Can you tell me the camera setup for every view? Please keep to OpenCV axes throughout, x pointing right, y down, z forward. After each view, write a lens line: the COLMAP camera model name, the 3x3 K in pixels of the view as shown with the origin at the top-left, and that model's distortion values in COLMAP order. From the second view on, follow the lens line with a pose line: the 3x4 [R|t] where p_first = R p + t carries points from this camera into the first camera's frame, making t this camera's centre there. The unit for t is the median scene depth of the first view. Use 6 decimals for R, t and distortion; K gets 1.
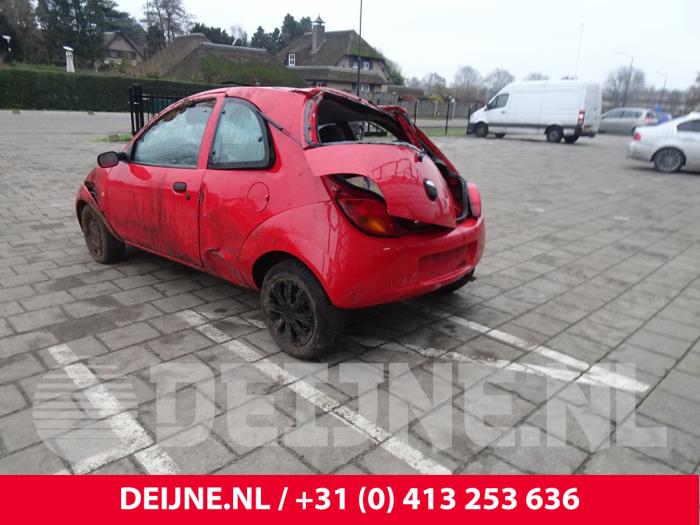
lens RADIAL K [[491.4, 0, 350.0], [0, 491.4, 262.5], [0, 0, 1]] dist [-0.002928, -0.001392]
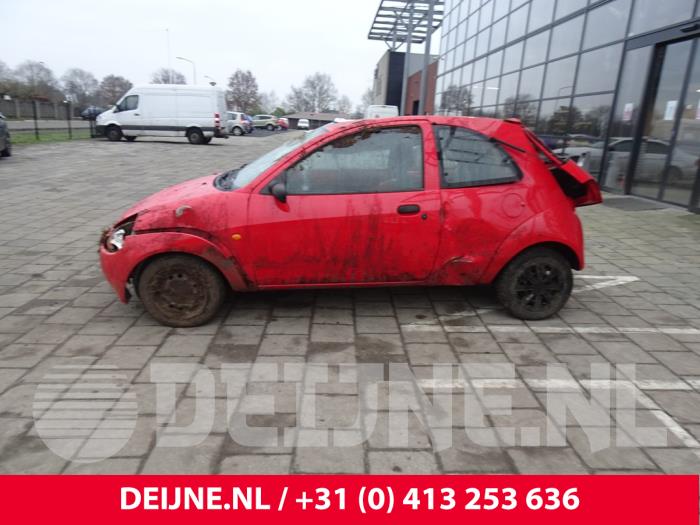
lens RADIAL K [[488.3, 0, 350.0], [0, 488.3, 262.5], [0, 0, 1]] dist [0.003166, -0.002315]
pose [[0.665391, -0.207026, 0.717213, -0.165640], [0.204088, 0.974621, 0.091986, -0.022557], [-0.718055, 0.085168, 0.690756, 0.051408]]
